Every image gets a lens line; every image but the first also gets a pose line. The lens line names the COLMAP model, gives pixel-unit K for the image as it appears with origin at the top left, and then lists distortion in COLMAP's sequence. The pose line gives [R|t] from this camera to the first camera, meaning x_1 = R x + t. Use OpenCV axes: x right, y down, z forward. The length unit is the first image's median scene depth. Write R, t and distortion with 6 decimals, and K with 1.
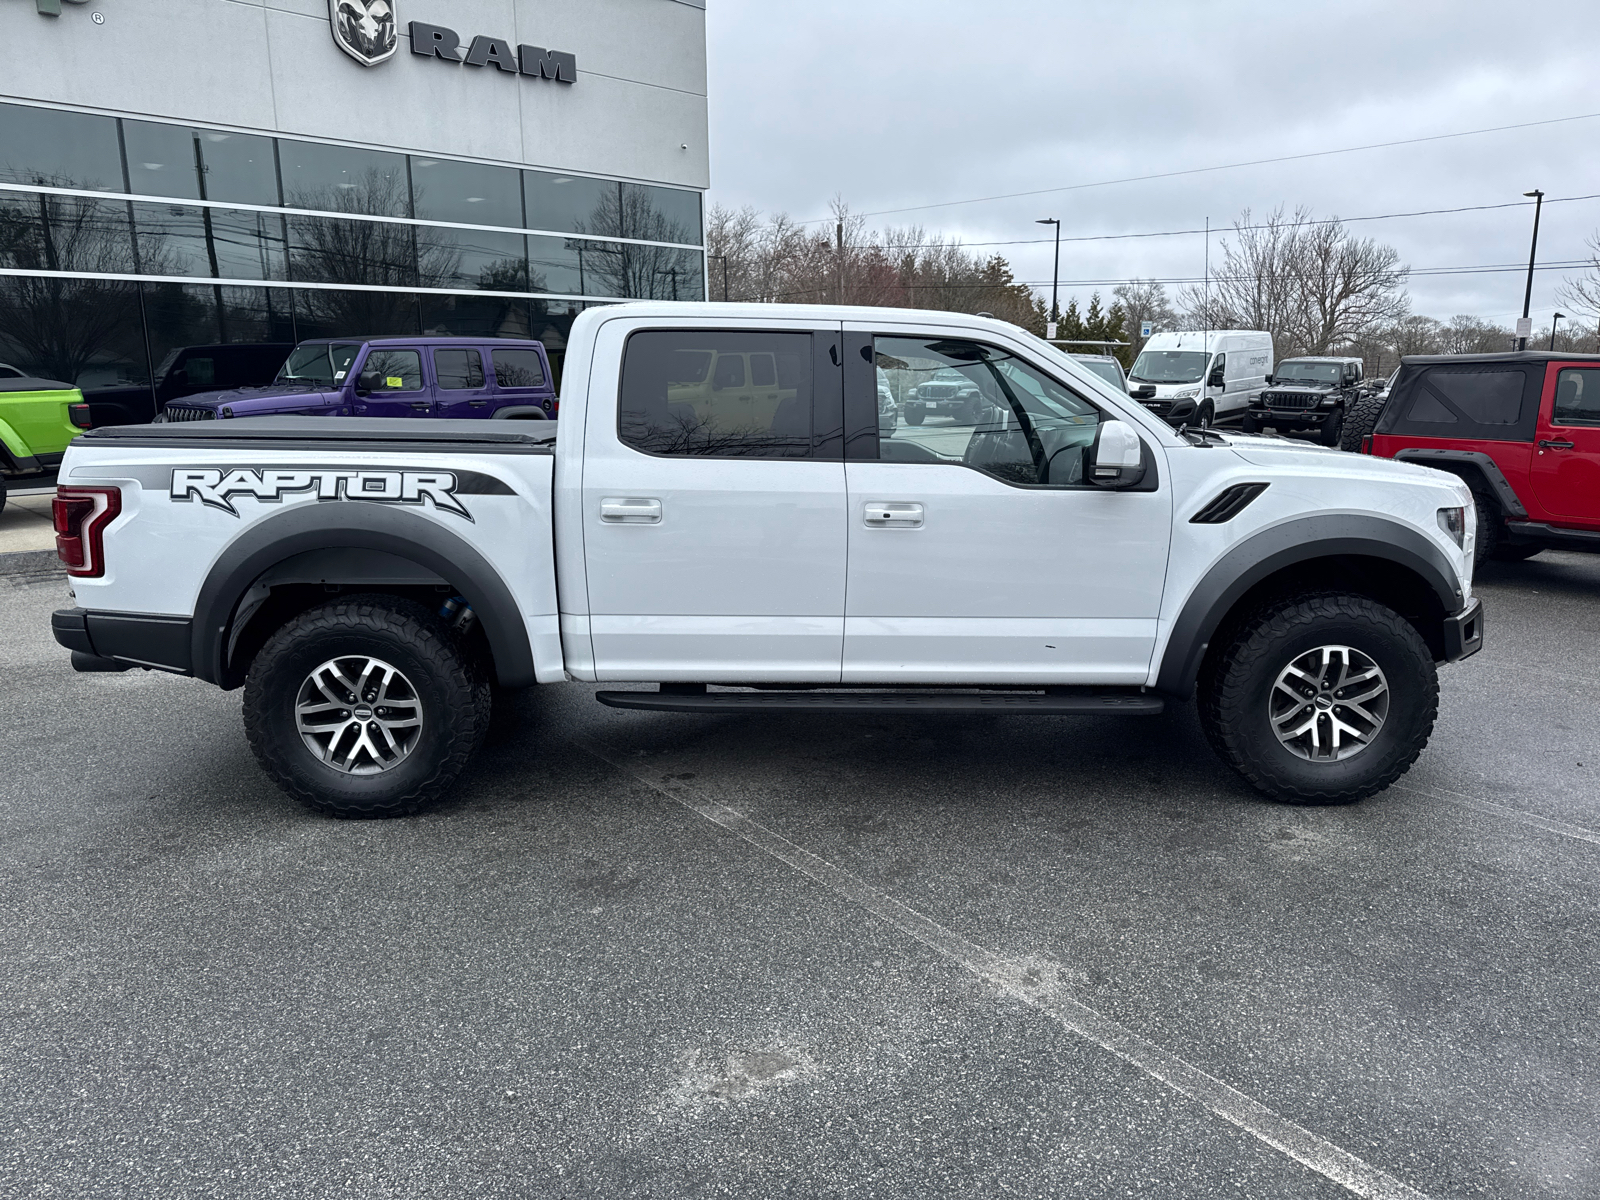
lens RADIAL K [[1146.7, 0, 803.3], [0, 1146.7, 596.2], [0, 0, 1]] dist [0.125680, -0.182148]
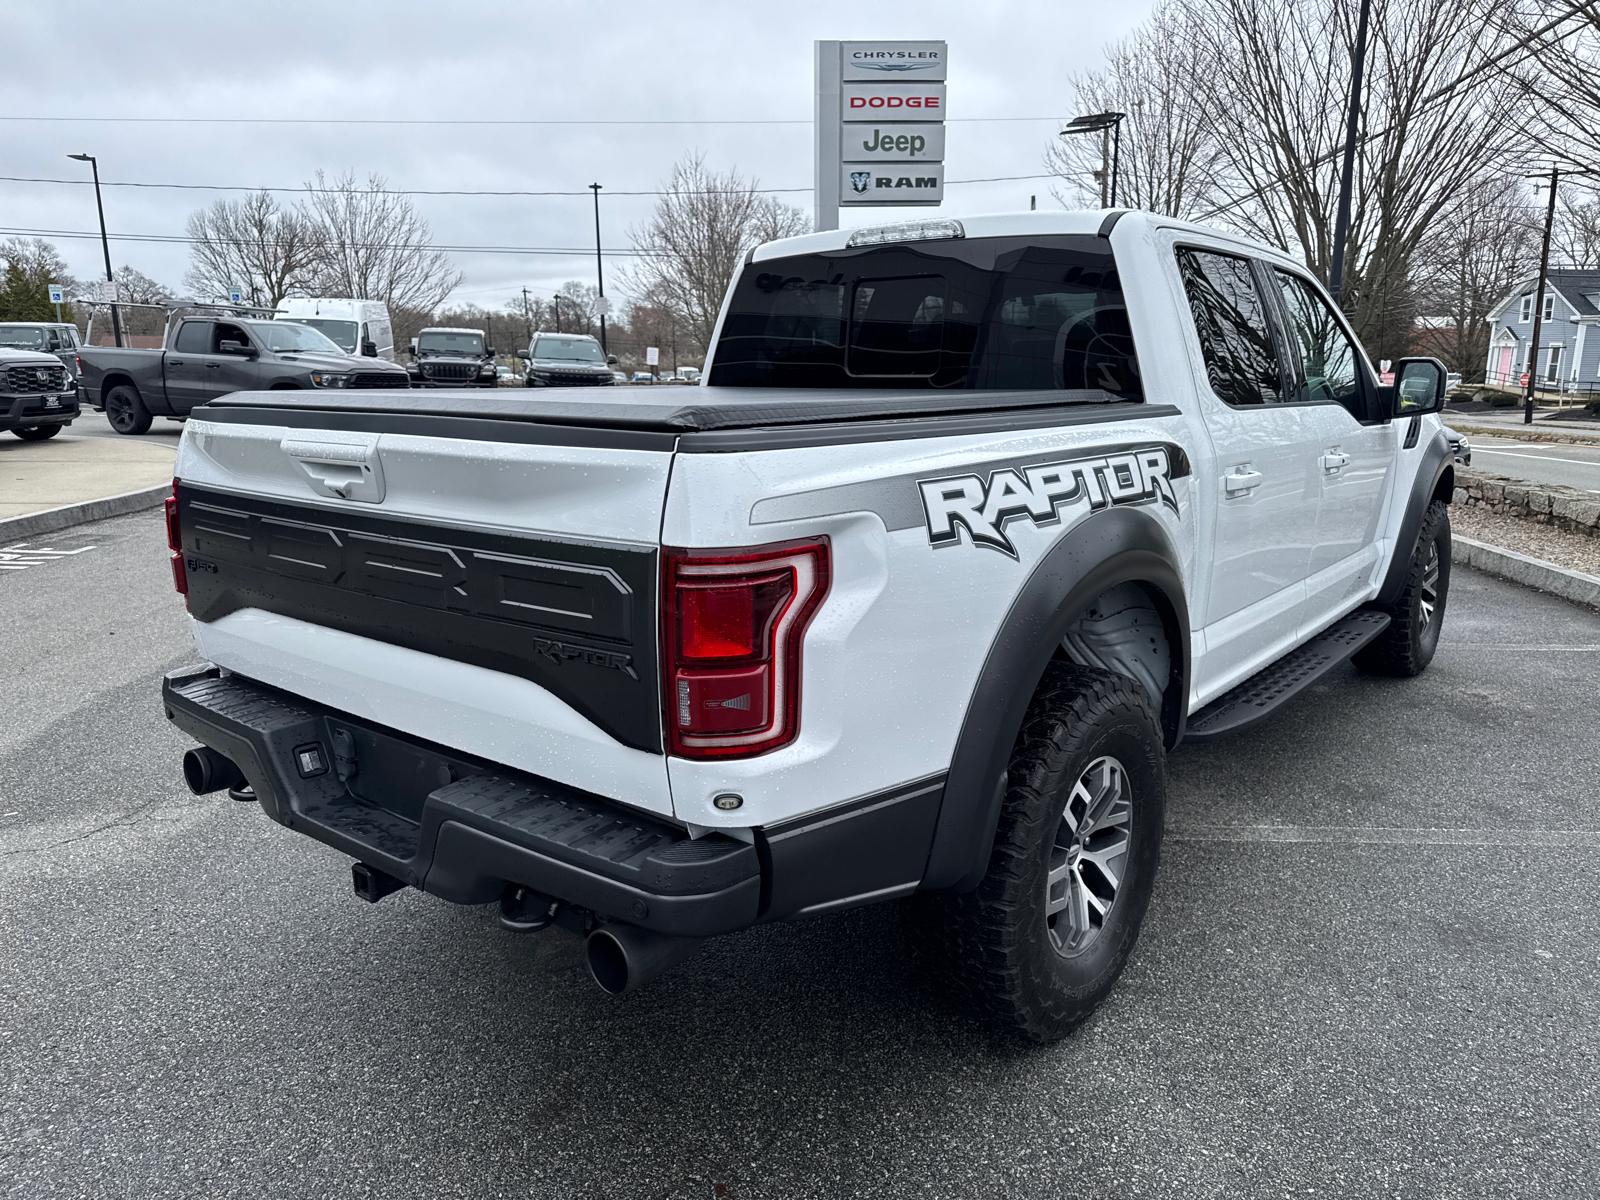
lens RADIAL K [[1146.7, 0, 803.3], [0, 1146.7, 596.2], [0, 0, 1]] dist [0.125680, -0.182148]
pose [[0.632807, -0.164103, 0.756720, -0.940148], [0.149918, 0.984758, 0.088186, -0.111625], [-0.759658, 0.057641, 0.647763, 0.729302]]
